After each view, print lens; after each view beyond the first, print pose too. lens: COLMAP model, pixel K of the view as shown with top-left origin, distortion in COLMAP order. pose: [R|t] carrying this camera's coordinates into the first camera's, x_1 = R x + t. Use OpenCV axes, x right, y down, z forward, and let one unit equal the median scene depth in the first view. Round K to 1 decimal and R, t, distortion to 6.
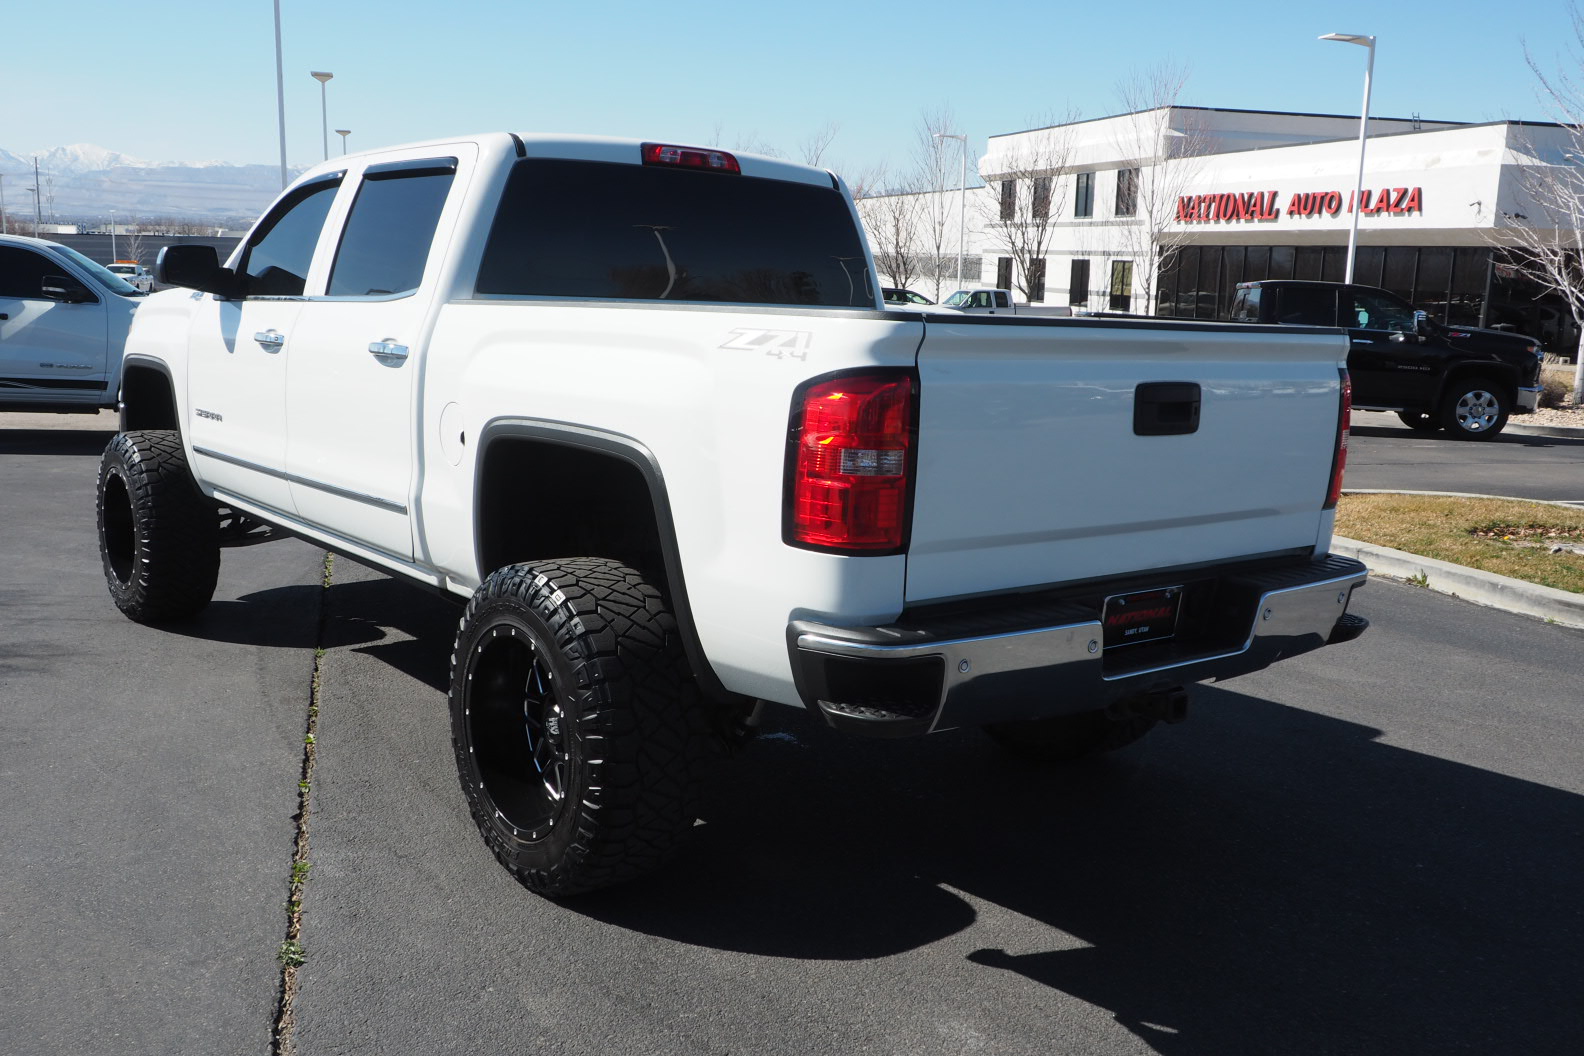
lens RADIAL K [[1449.5, 0, 792.0], [0, 1449.5, 528.0], [0, 0, 1]] dist [-0.015706, 0.000062]
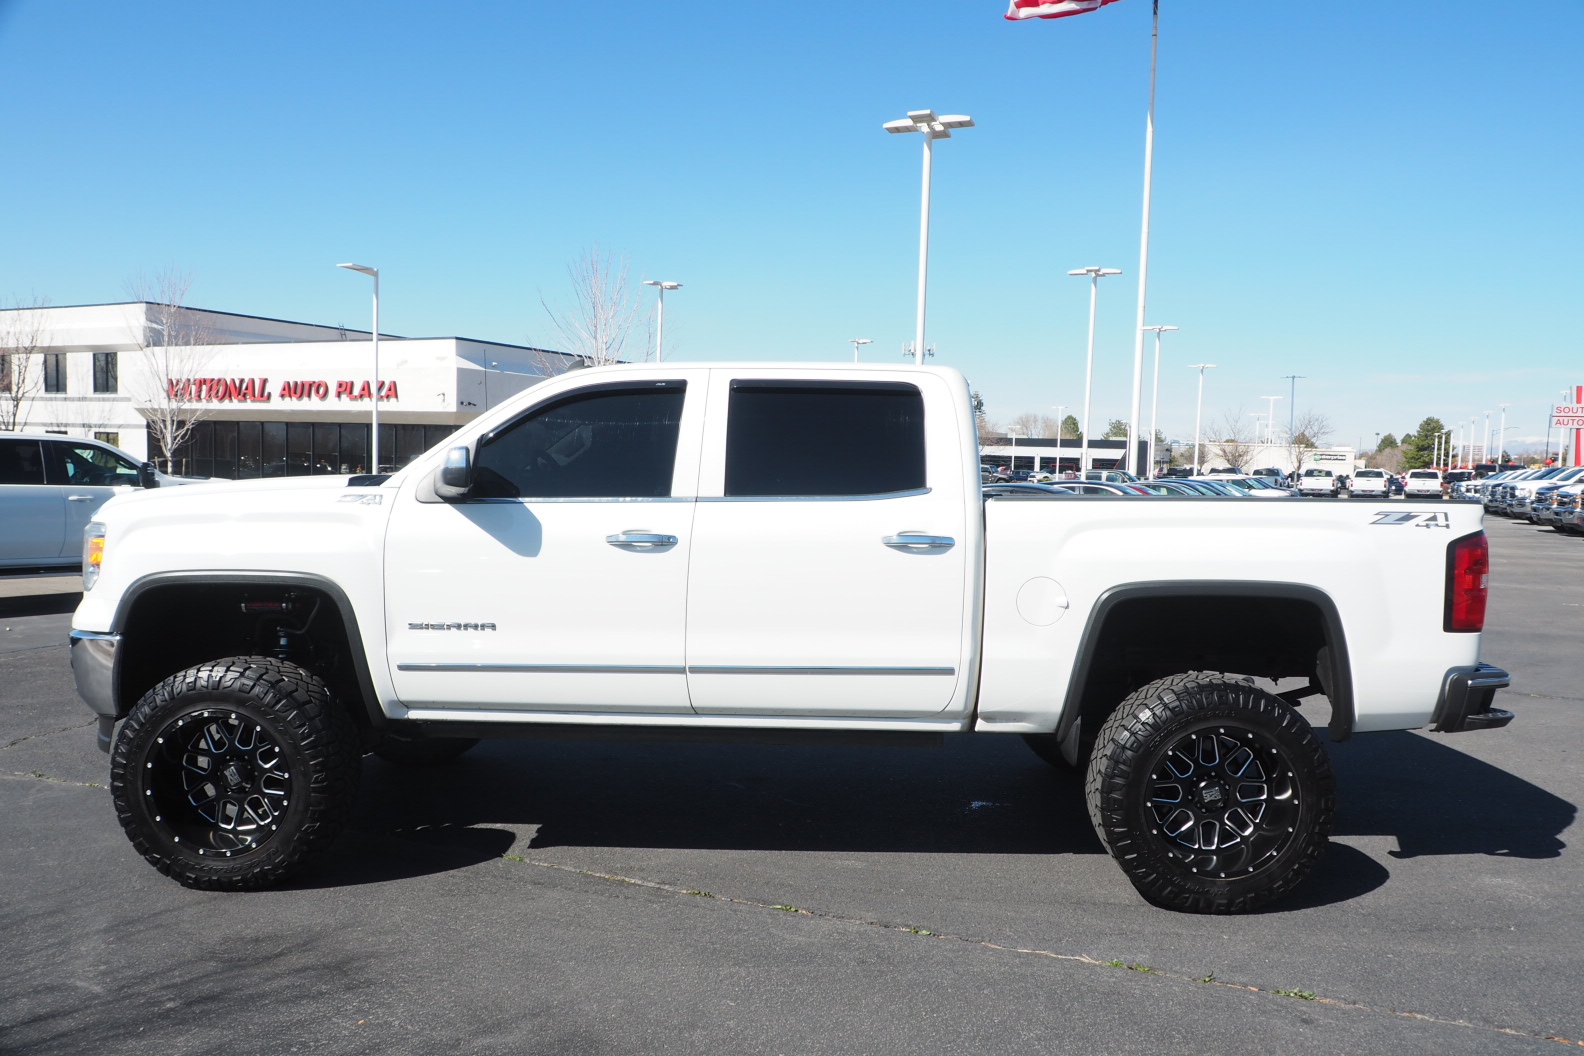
lens RADIAL K [[1127.0, 0, 792.0], [0, 1127.0, 528.0], [0, 0, 1]] dist [-0.024413, 0.002470]
pose [[0.653341, -0.055619, 0.755018, -0.100966], [0.127849, 0.991080, -0.037623, -0.010766], [-0.746191, 0.121109, 0.654624, 0.044977]]
